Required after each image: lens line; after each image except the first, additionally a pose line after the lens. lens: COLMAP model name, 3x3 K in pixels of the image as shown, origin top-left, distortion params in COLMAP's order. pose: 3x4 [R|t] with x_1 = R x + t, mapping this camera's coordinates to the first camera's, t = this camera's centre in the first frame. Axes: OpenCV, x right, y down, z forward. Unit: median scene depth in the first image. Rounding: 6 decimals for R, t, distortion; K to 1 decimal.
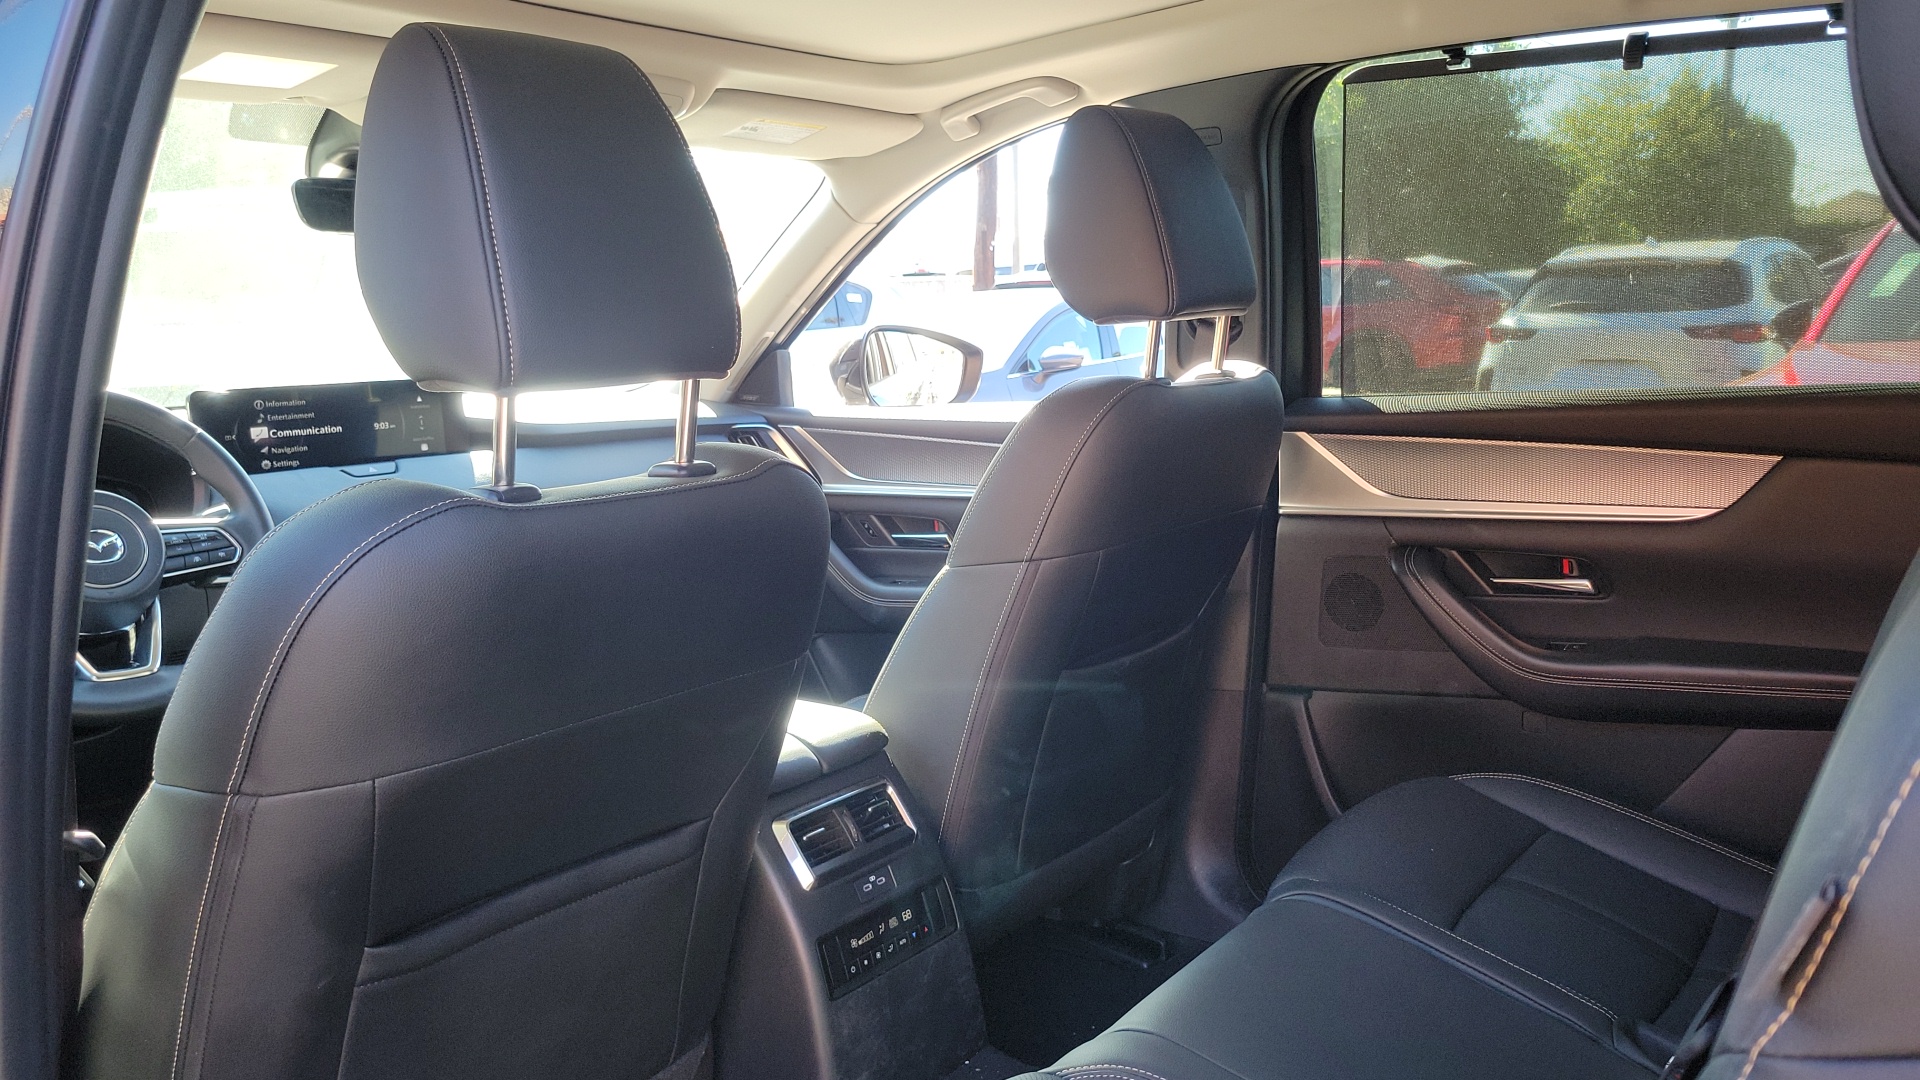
lens RADIAL K [[1428.7, 0, 952.3], [0, 1428.7, 535.3], [0, 0, 1]] dist [0.048580, 0.001784]
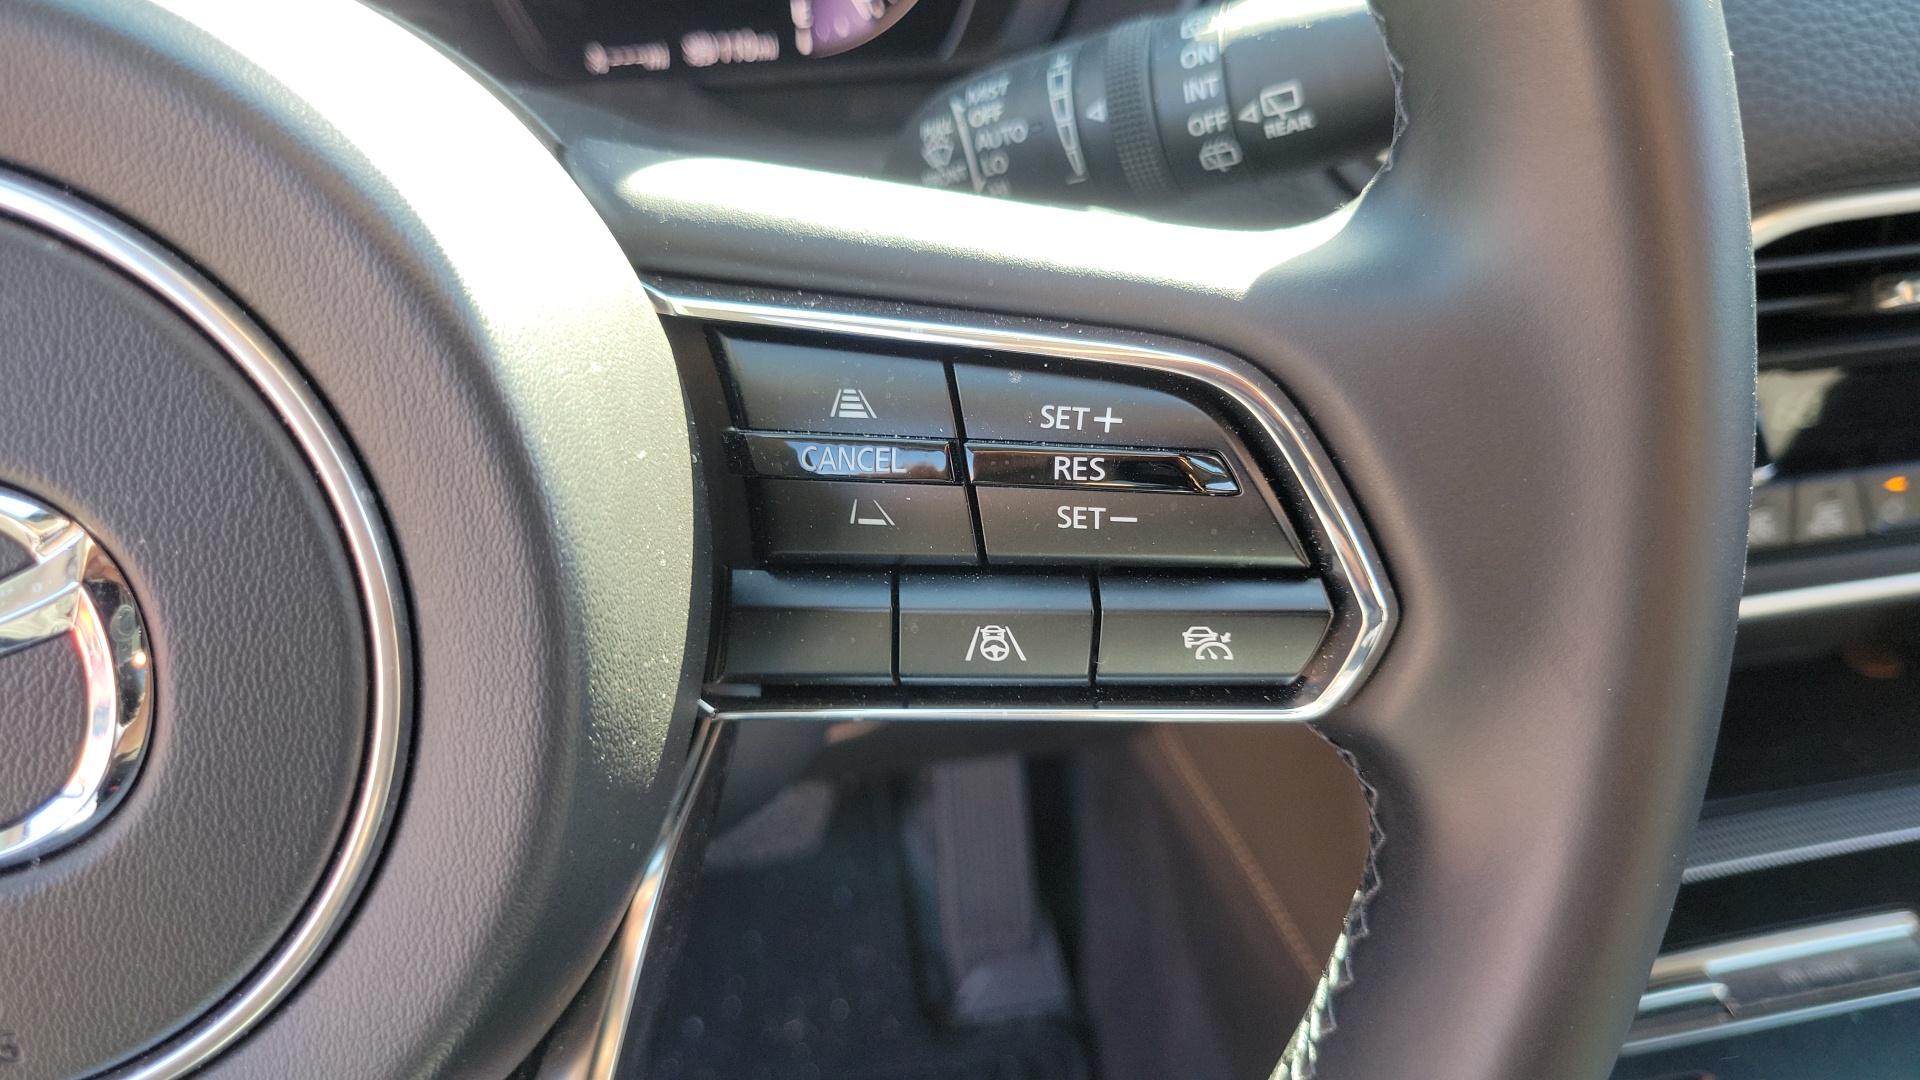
lens RADIAL K [[1547.2, 0, 960.0], [0, 1547.2, 540.0], [0, 0, 1]] dist [-0.008219, -0.002069]
pose [[0.733592, 0.412795, -0.539854, -0.388667], [-0.097046, 0.849873, 0.517975, -0.040802], [0.672625, -0.327591, 0.663521, 0.773437]]
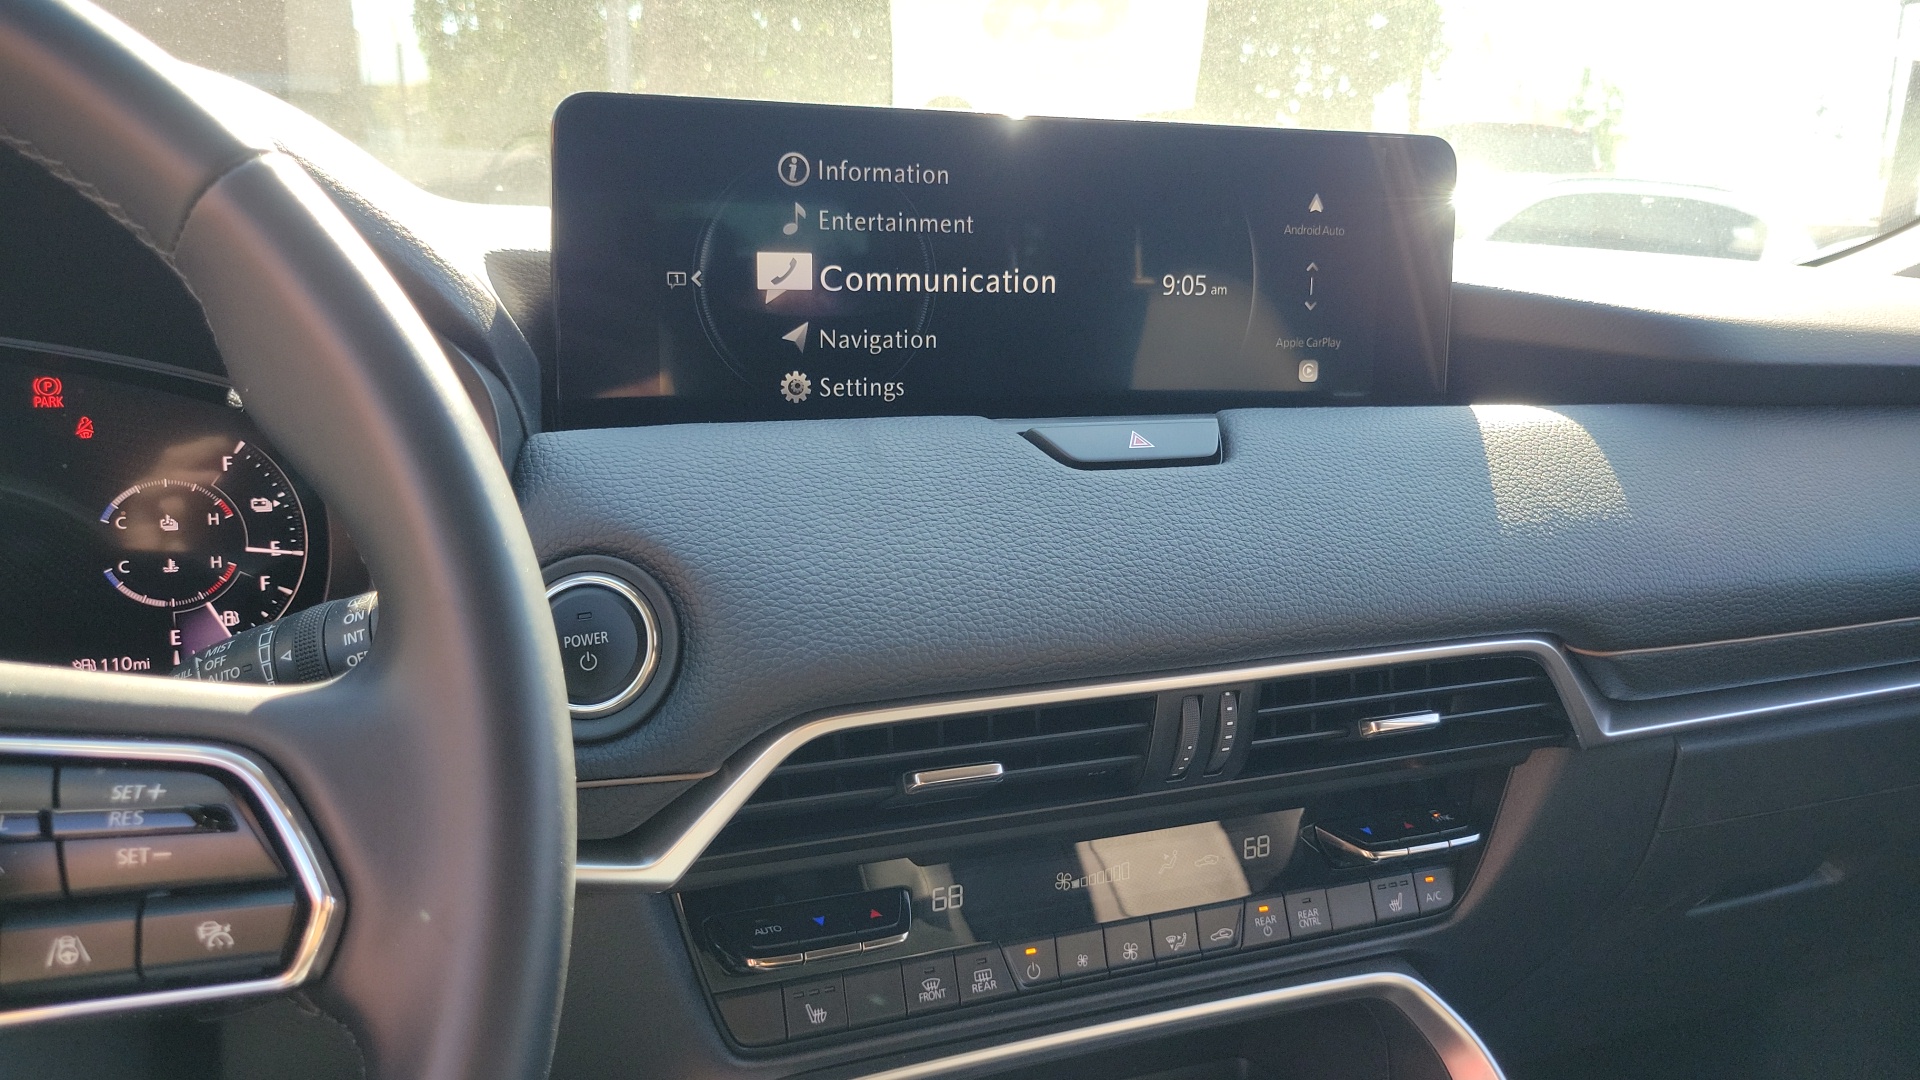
lens RADIAL K [[1473.6, 0, 950.3], [0, 1473.6, 542.2], [0, 0, 1]] dist [0.019915, -0.010557]
pose [[0.873127, 0.136795, -0.467907, -0.307517], [-0.118110, 0.990586, 0.069208, -0.042021], [0.472969, -0.005163, 0.881064, 0.755074]]
